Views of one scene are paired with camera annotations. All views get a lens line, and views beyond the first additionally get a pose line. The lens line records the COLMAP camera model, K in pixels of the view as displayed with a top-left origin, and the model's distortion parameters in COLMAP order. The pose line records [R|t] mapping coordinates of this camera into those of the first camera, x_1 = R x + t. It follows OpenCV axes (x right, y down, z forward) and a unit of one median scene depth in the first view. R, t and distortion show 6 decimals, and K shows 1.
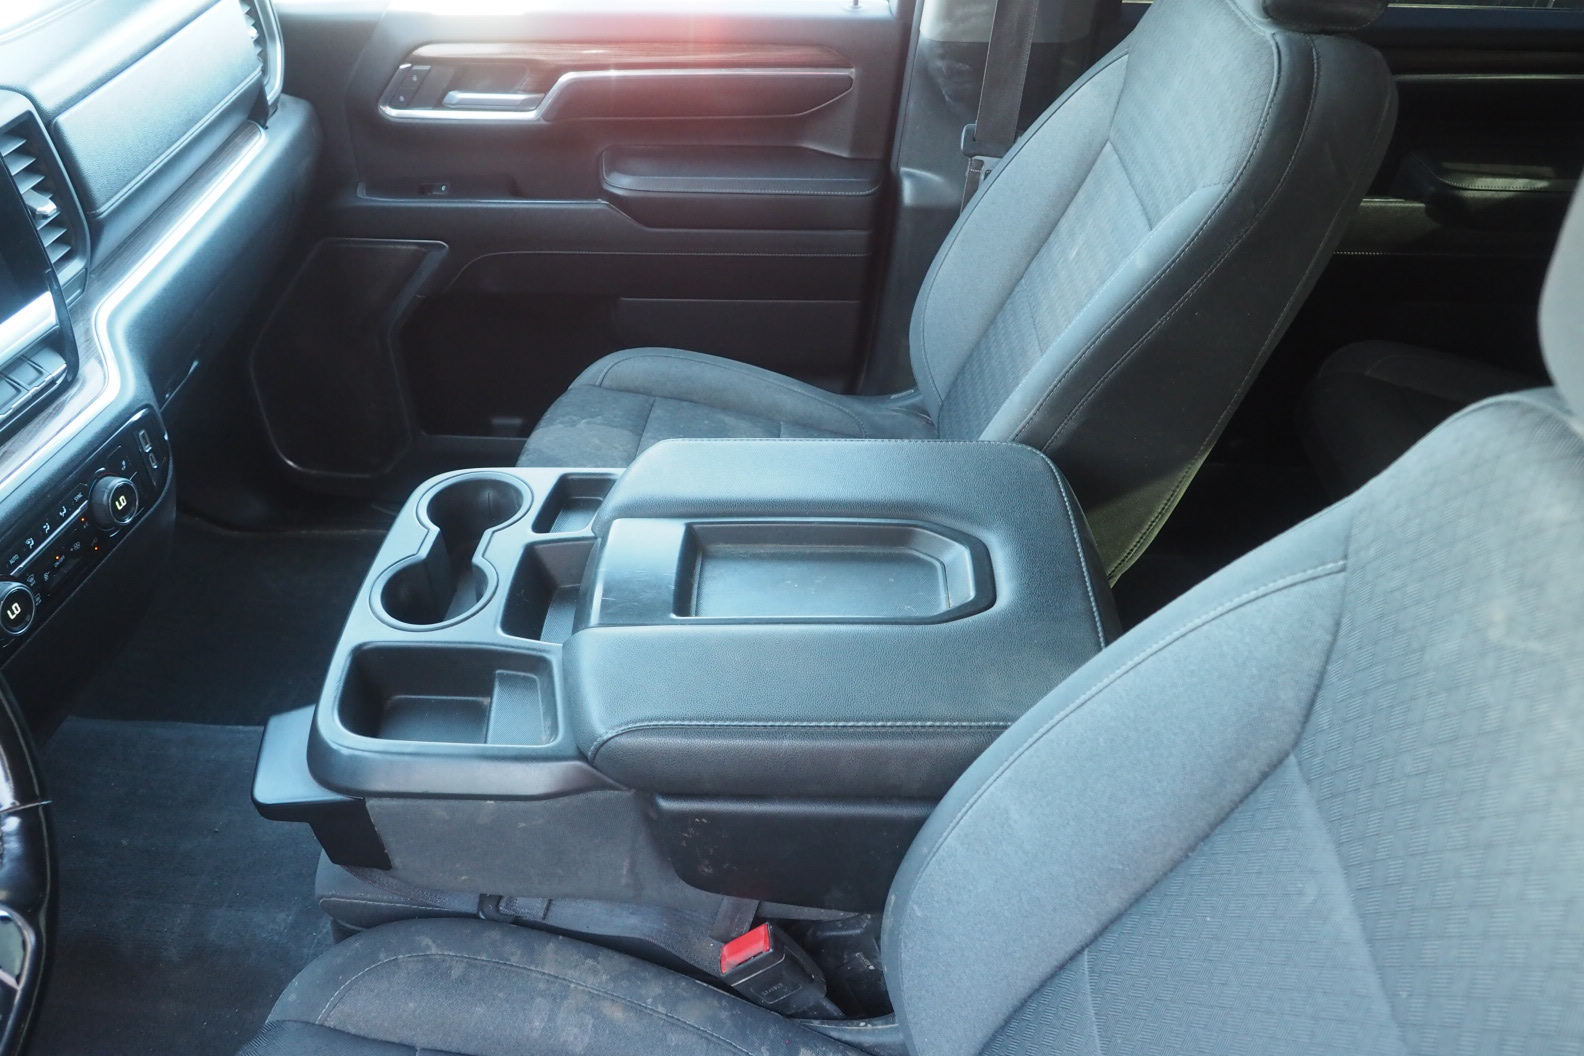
lens RADIAL K [[1224.8, 0, 792.0], [0, 1224.8, 528.0], [0, 0, 1]] dist [-0.018565, -0.002015]
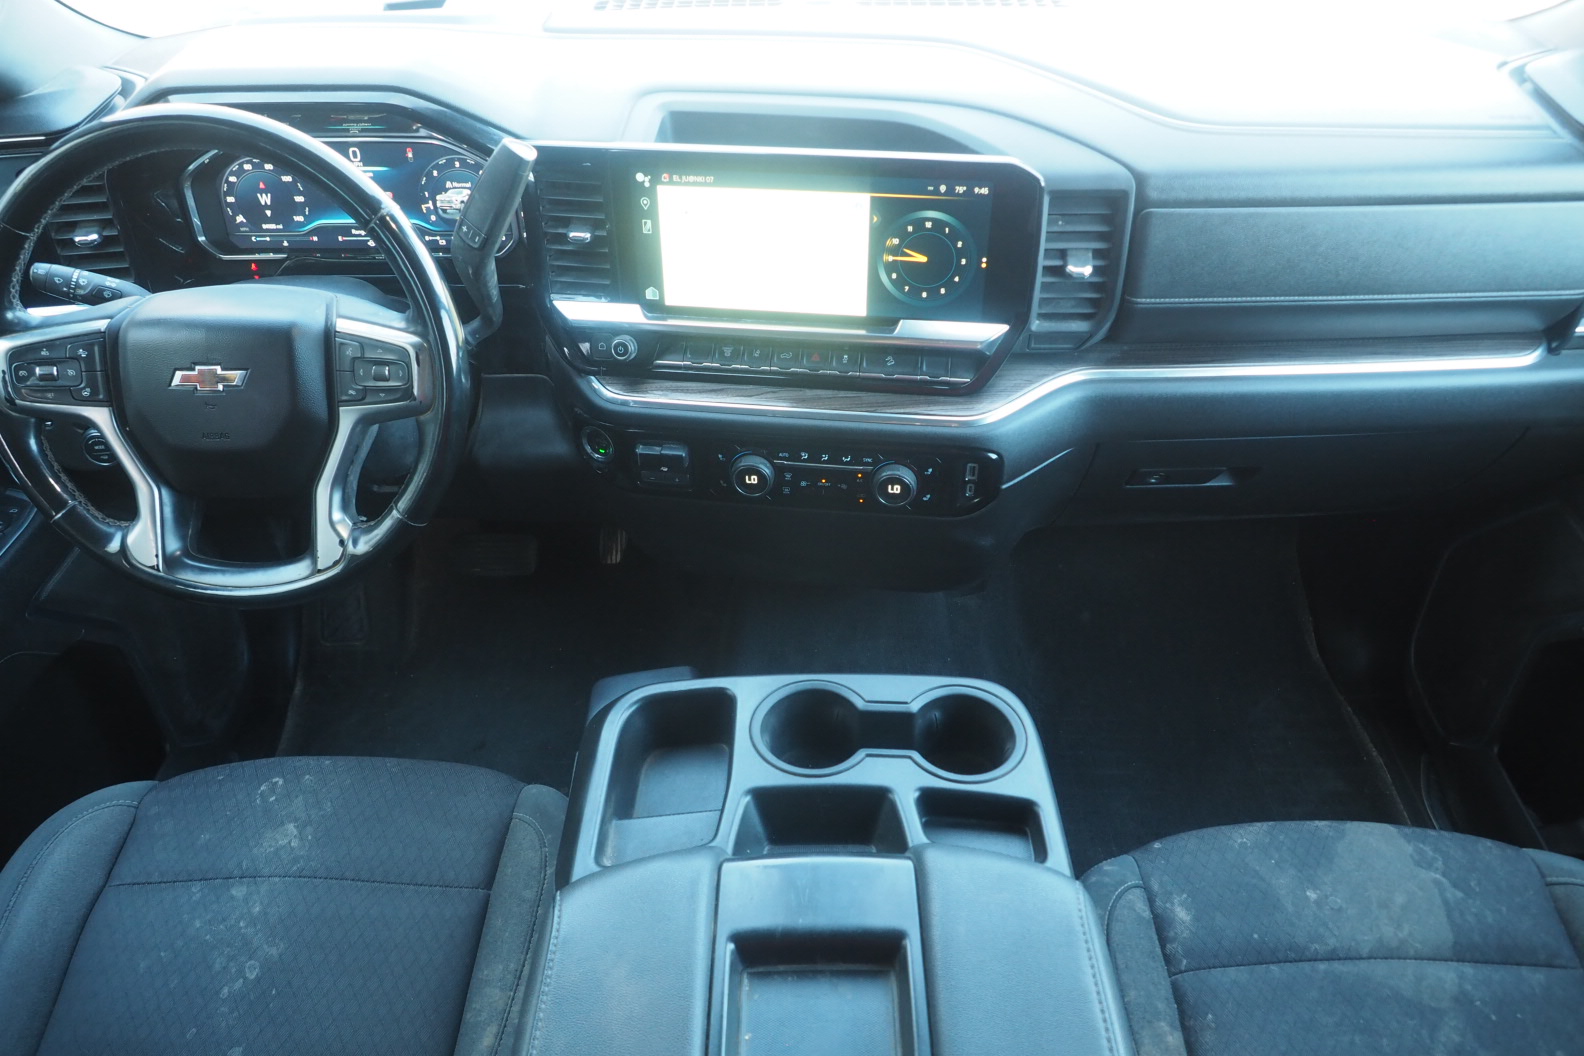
lens RADIAL K [[1109.8, 0, 793.1], [0, 1109.8, 527.2], [0, 0, 1]] dist [-0.026477, -0.000615]
pose [[0.012838, 0.622196, -0.782756, 0.322012], [-0.590780, 0.636297, 0.496090, -0.507627], [0.806730, 0.456068, 0.375750, 0.595243]]
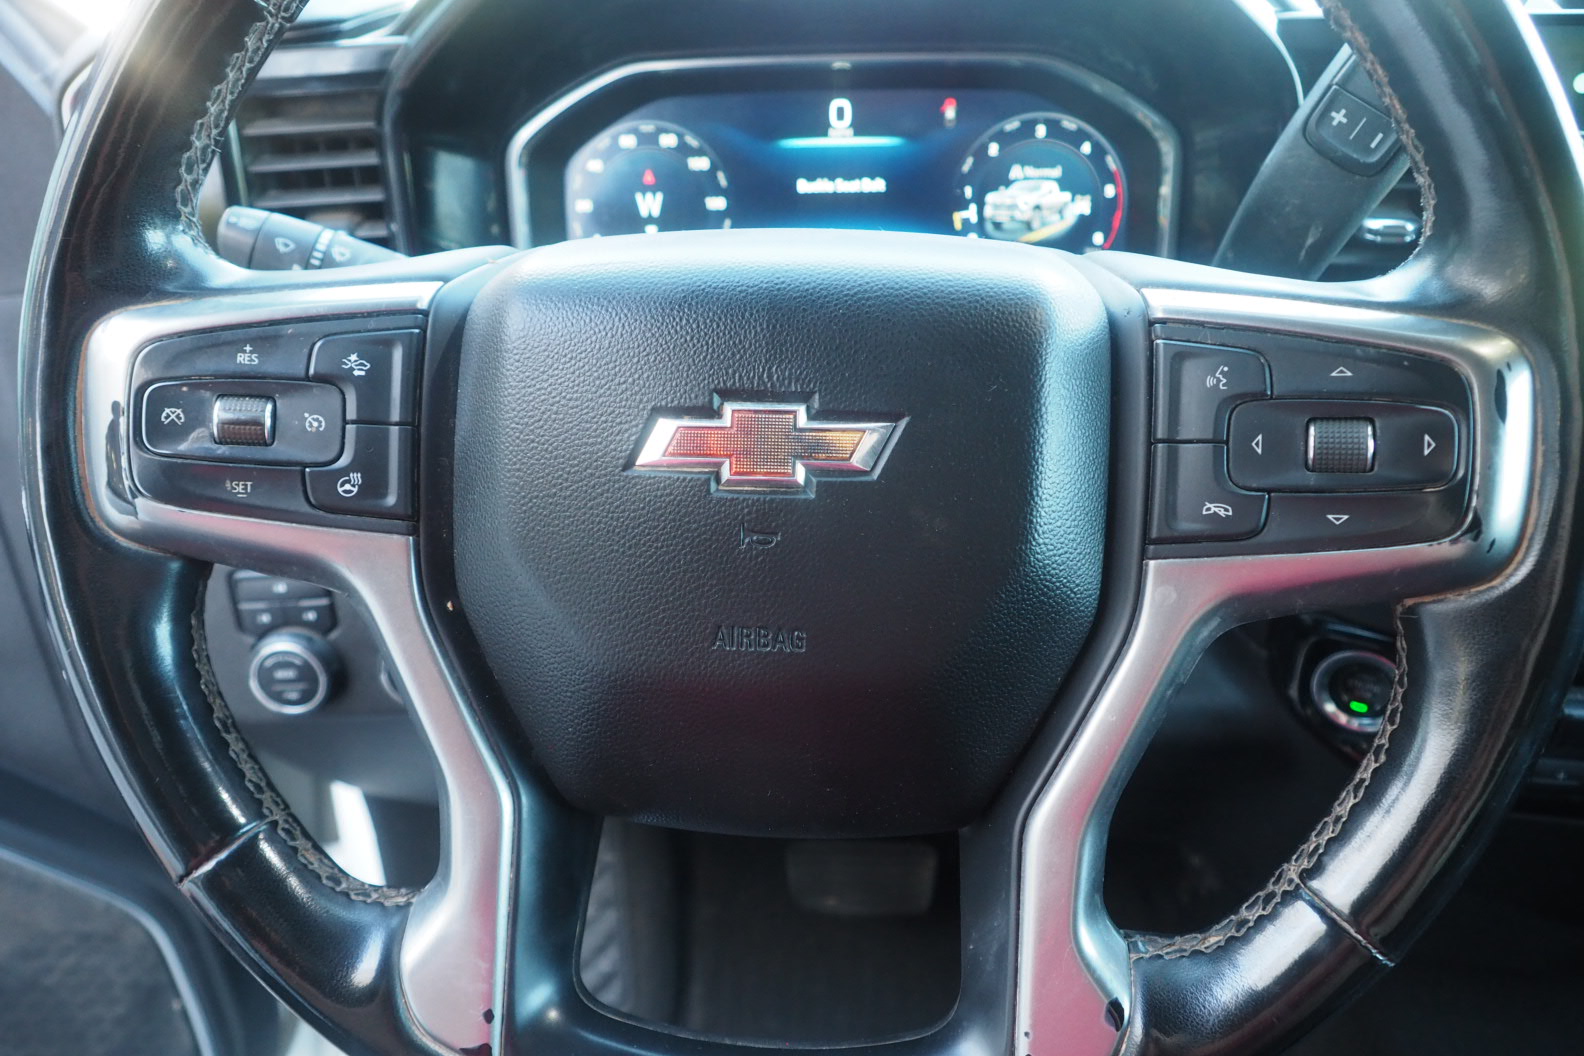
lens RADIAL K [[1117.1, 0, 770.5], [0, 1117.1, 513.0], [0, 0, 1]] dist [-0.040883, -0.001184]
pose [[-0.074284, 0.416144, -0.906259, -0.213949], [-0.570851, 0.727403, 0.380807, 0.057455], [0.817686, 0.545627, 0.183522, 0.452148]]
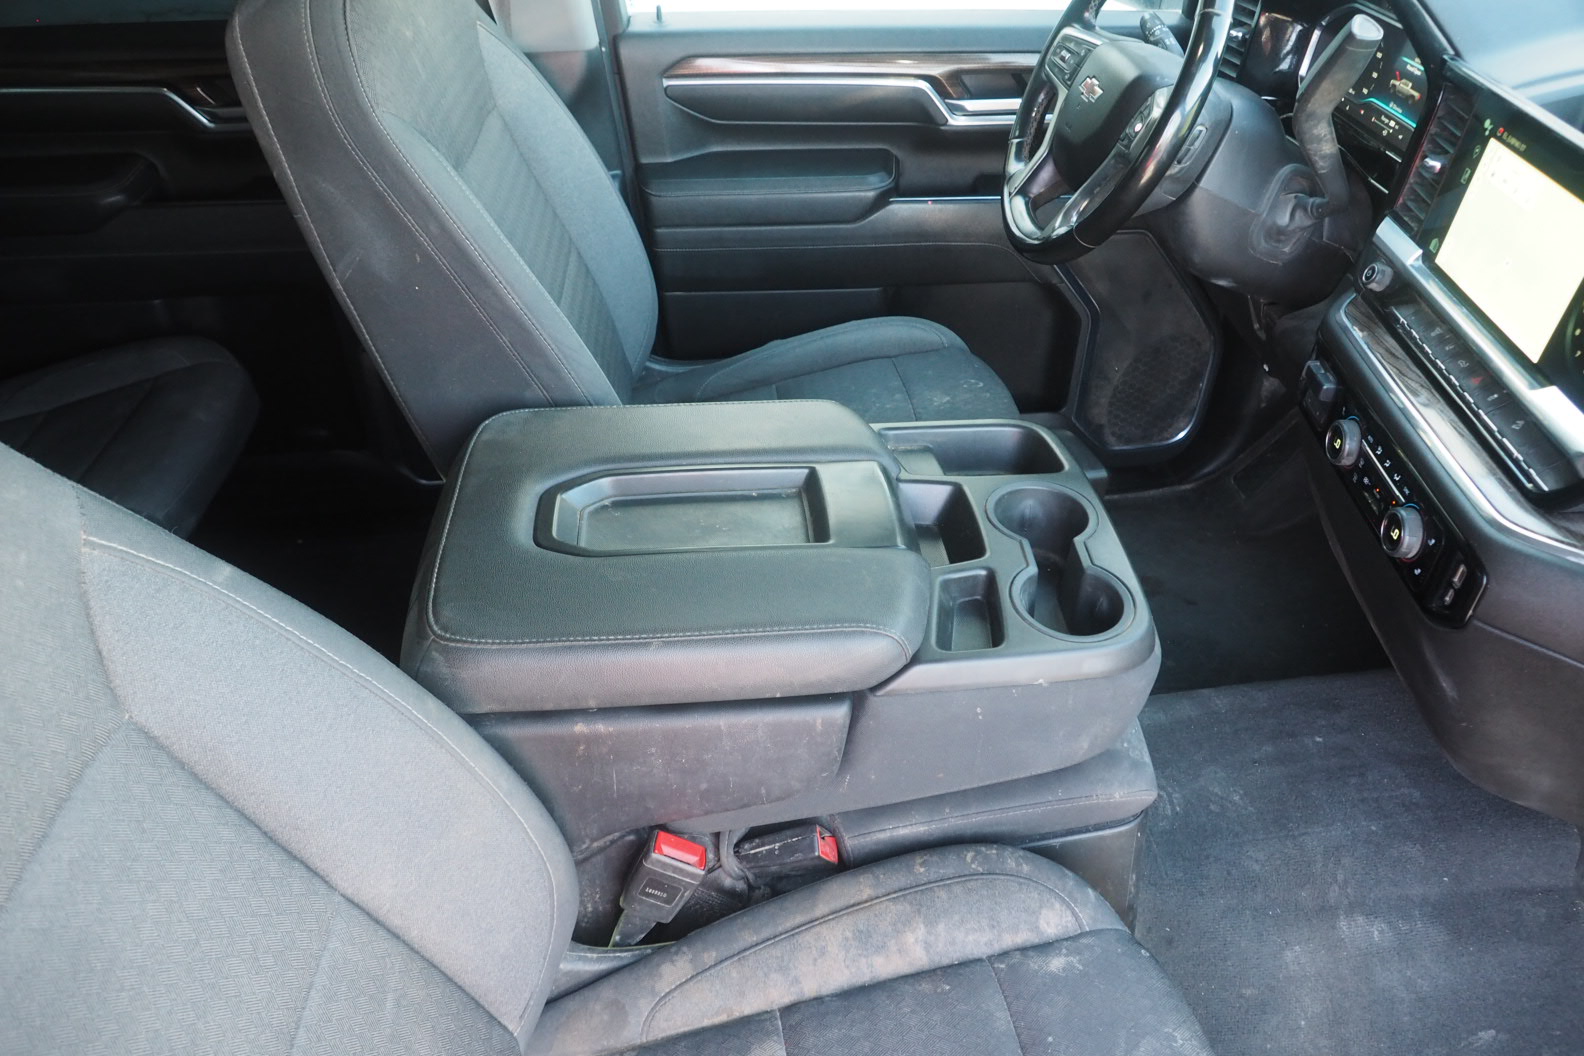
lens RADIAL K [[1109.4, 0, 796.8], [0, 1109.4, 534.4], [0, 0, 1]] dist [-0.031933, 0.003546]
pose [[-0.994013, 0.057503, -0.092903, 0.027093], [-0.074419, 0.266236, 0.961031, -0.938143], [0.079996, 0.962191, -0.260363, 1.312695]]
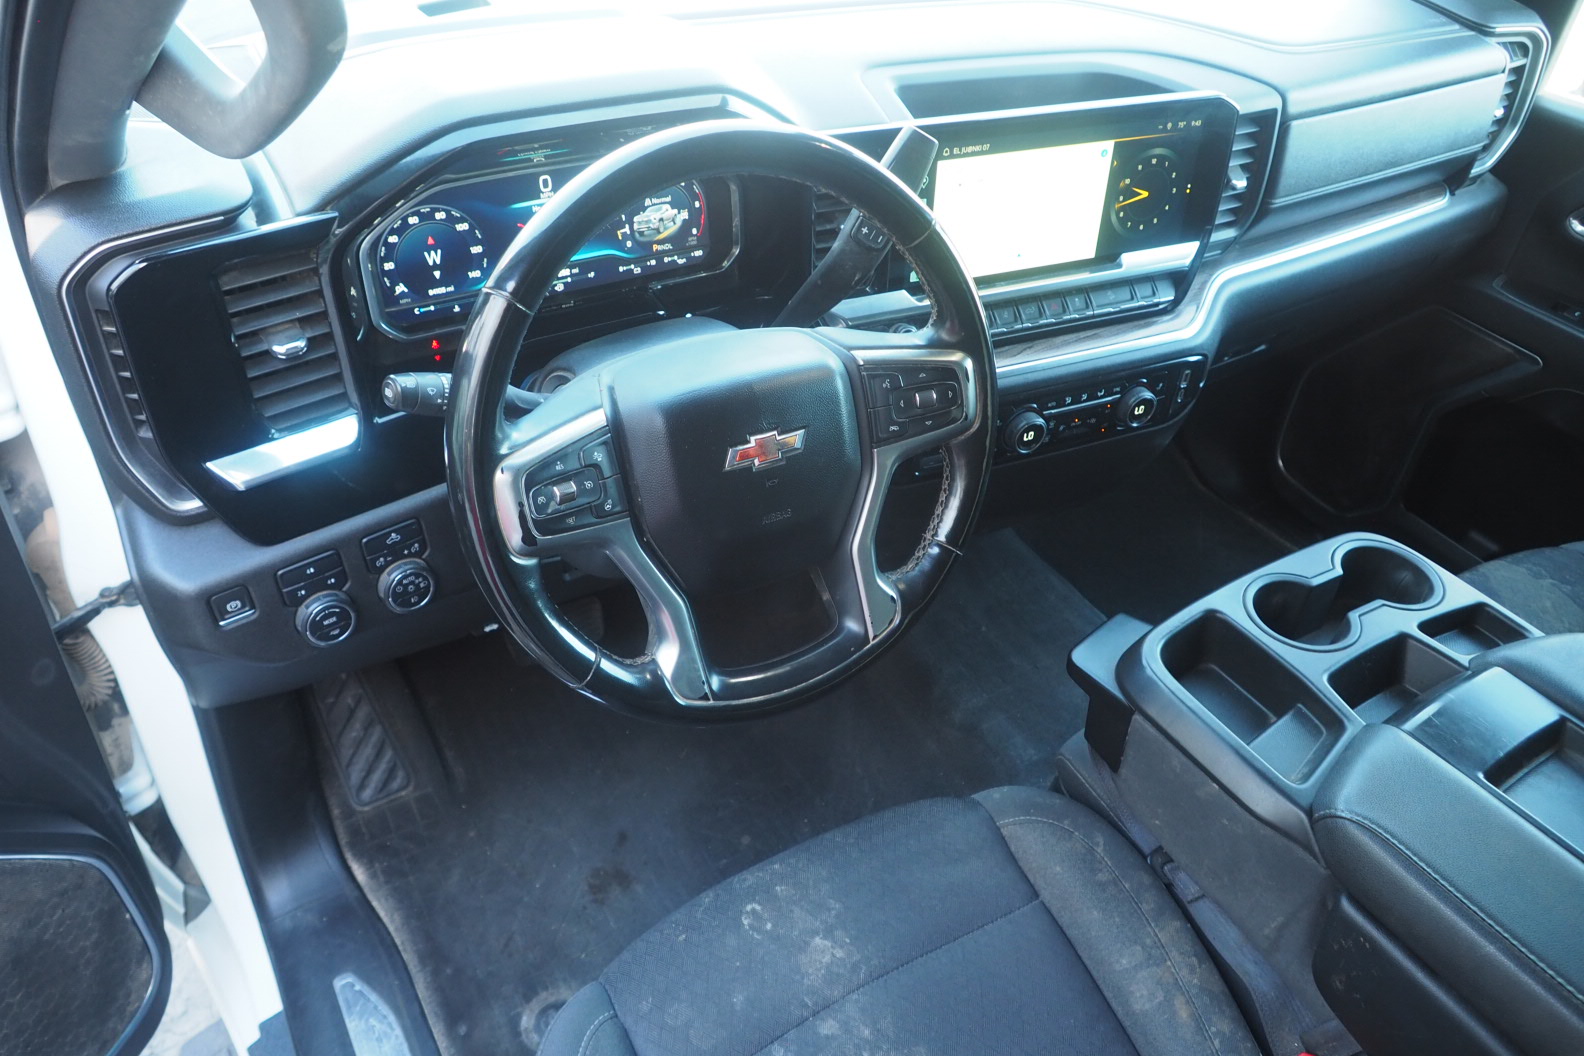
lens RADIAL K [[1111.0, 0, 784.6], [0, 1111.0, 531.3], [0, 0, 1]] dist [-0.038803, -0.000025]
pose [[0.537967, 0.549761, -0.639026, 0.052444], [-0.542554, 0.805996, 0.236655, 0.009319], [0.645156, 0.219394, 0.731874, -0.044446]]
